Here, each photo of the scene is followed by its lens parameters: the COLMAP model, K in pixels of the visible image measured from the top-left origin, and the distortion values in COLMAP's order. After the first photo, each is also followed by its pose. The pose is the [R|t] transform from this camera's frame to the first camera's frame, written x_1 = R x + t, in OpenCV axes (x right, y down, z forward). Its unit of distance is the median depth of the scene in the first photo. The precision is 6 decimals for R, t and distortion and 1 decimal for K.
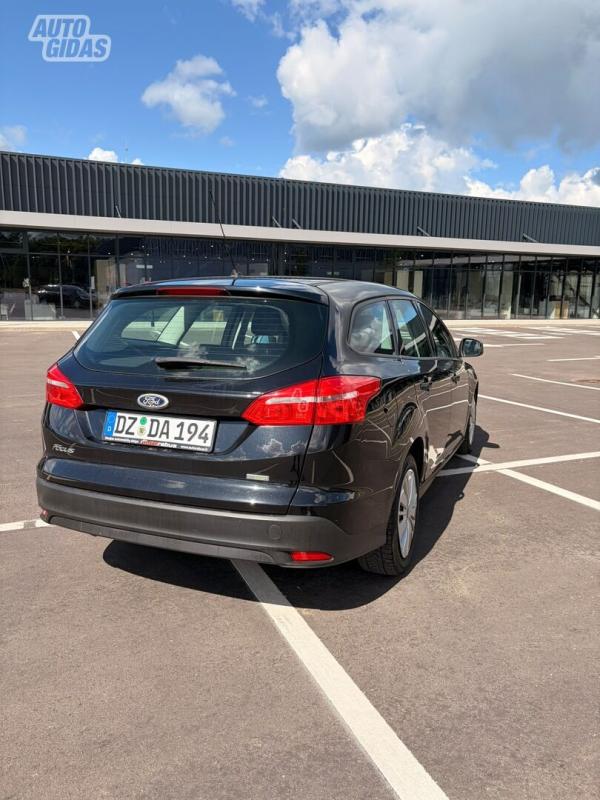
lens RADIAL K [[531.4, 0, 282.1], [0, 531.4, 398.3], [0, 0, 1]] dist [0.075702, -0.062280]
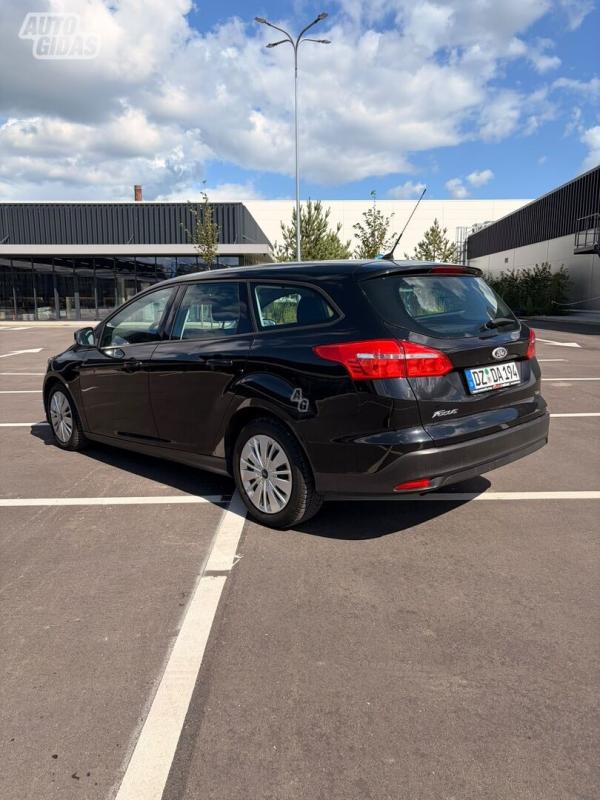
lens RADIAL K [[531.4, 0, 282.1], [0, 531.4, 398.3], [0, 0, 1]] dist [0.075702, -0.062280]
pose [[0.479227, -0.170878, 0.860896, -1.464002], [0.182686, 0.978802, 0.092587, -0.094118], [-0.858468, 0.112904, 0.500285, 0.719155]]
